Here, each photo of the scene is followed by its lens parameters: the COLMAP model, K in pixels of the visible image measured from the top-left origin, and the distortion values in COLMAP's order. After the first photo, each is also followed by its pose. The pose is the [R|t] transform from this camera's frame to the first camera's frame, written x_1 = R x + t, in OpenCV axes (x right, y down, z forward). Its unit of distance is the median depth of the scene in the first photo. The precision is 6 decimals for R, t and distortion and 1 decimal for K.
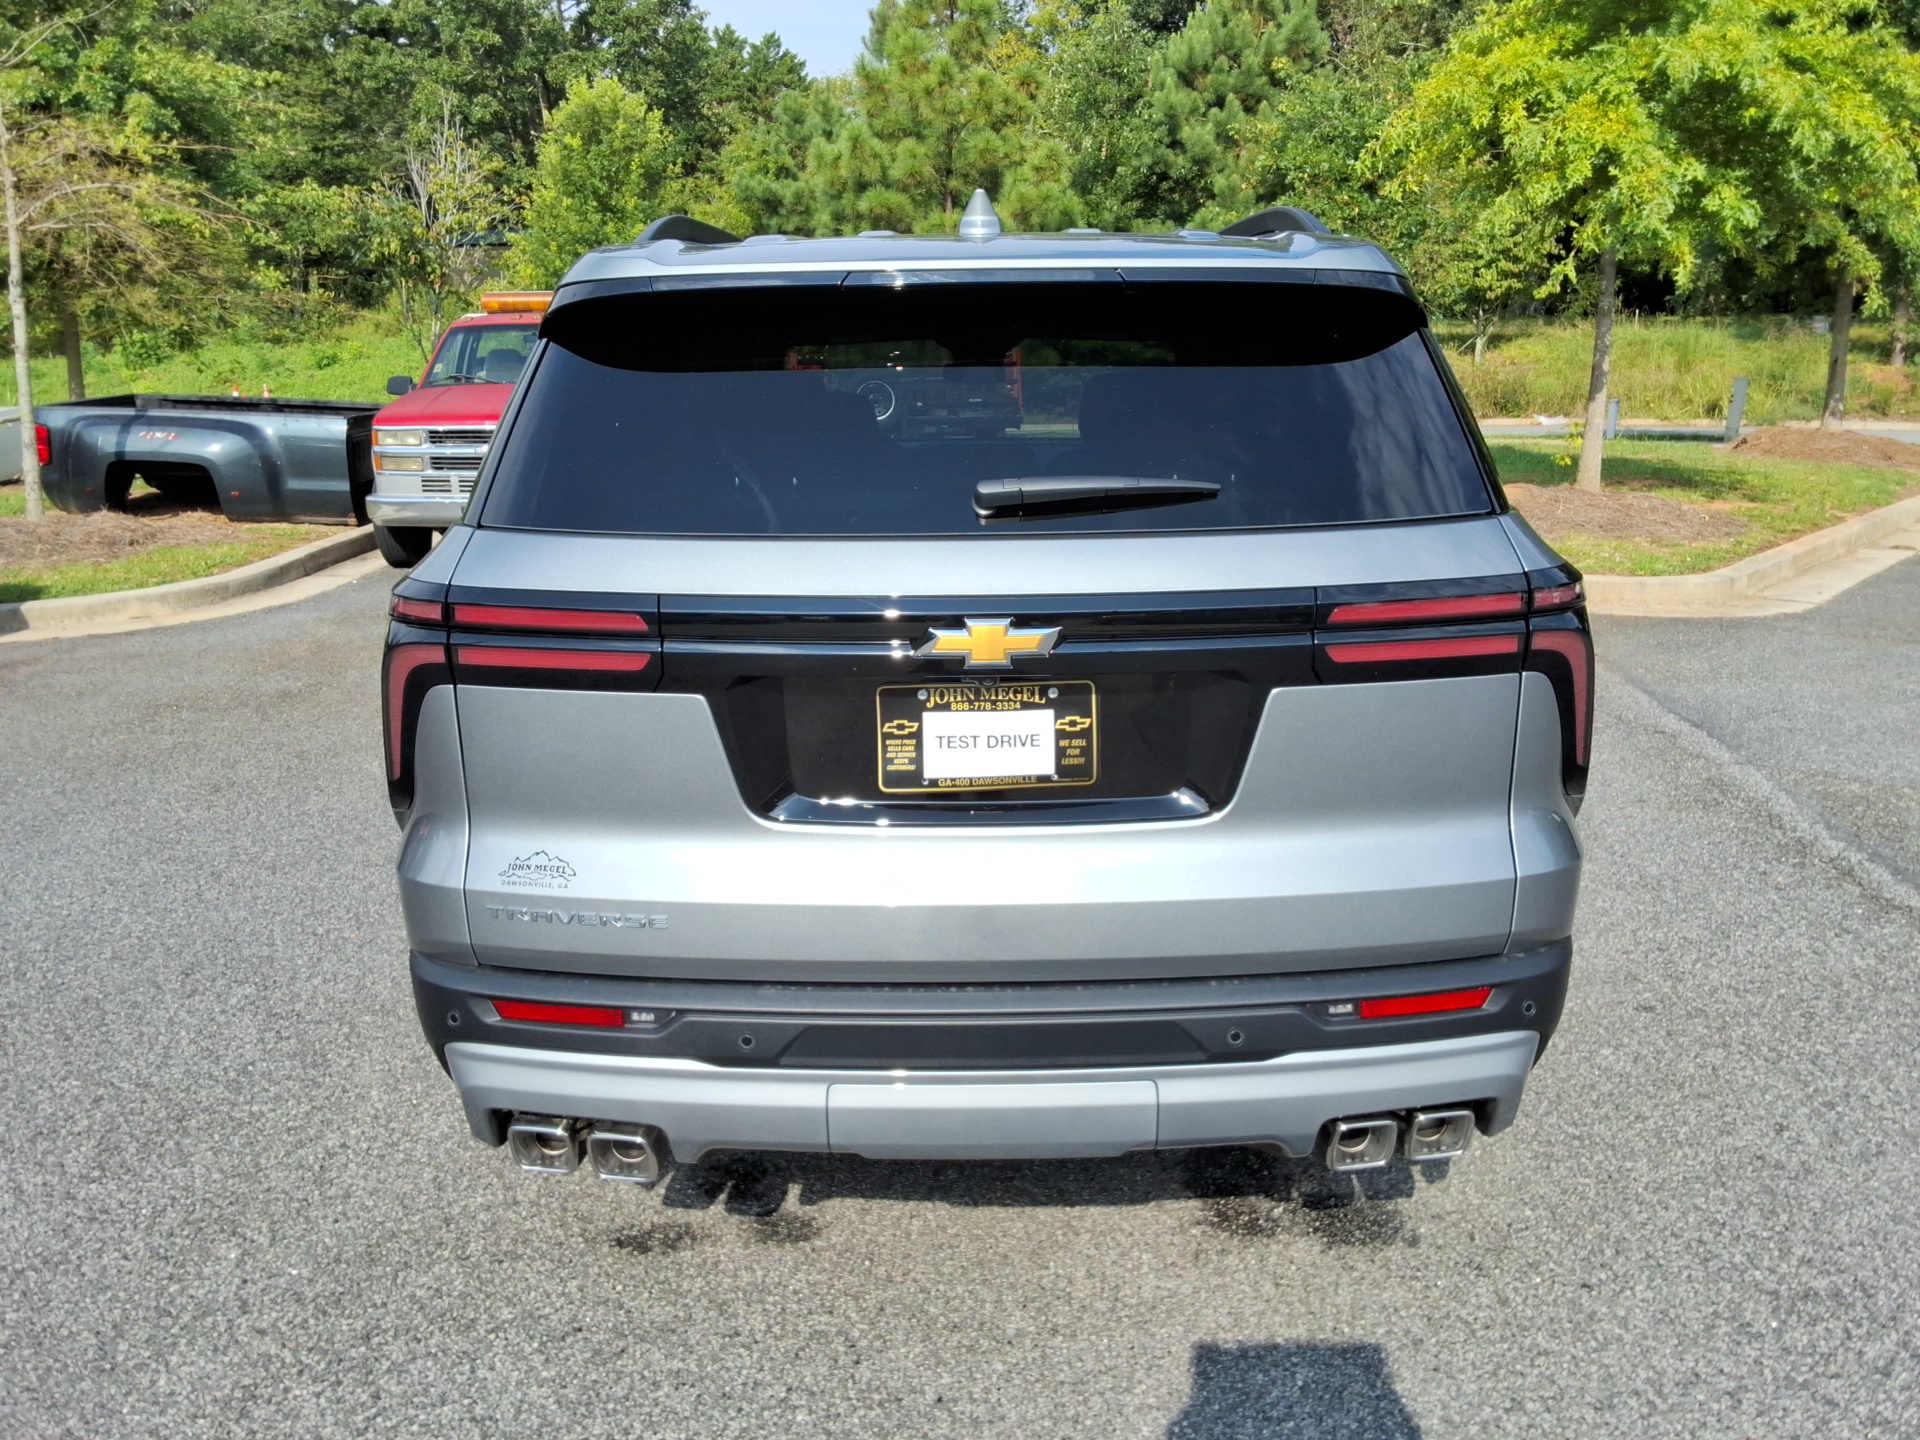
lens RADIAL K [[1545.1, 0, 964.0], [0, 1545.1, 721.9], [0, 0, 1]] dist [0.105645, -0.155179]
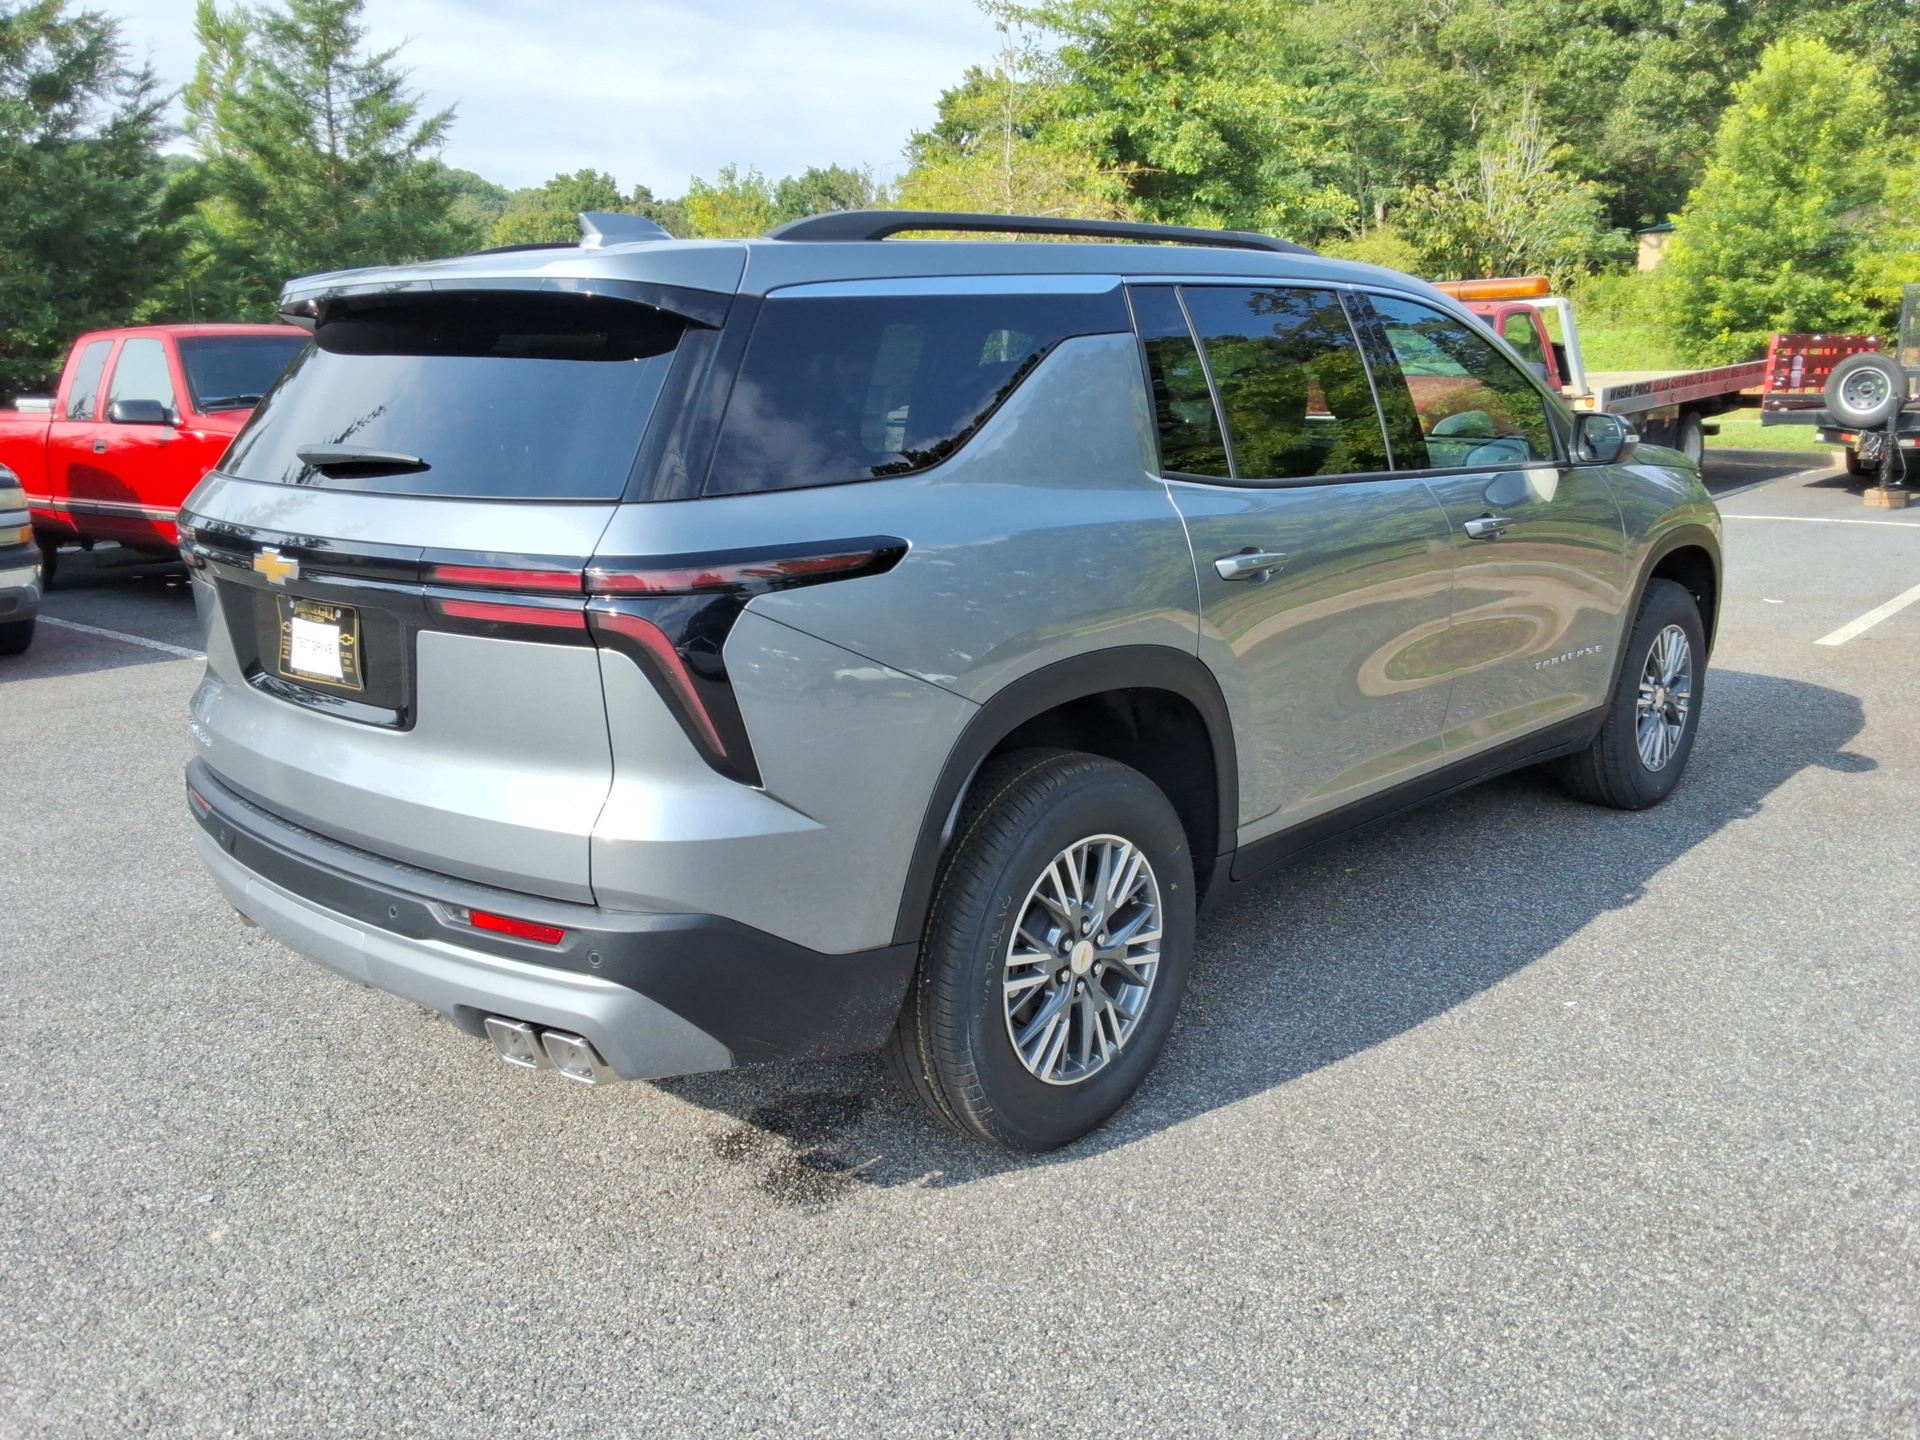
lens RADIAL K [[1545.1, 0, 968.0], [0, 1545.1, 709.7], [0, 0, 1]] dist [0.105645, -0.155179]
pose [[0.742156, 0.151758, -0.652820, 0.247185], [-0.152544, 0.986711, 0.055957, -0.017522], [0.652637, 0.058055, 0.755444, 0.070081]]
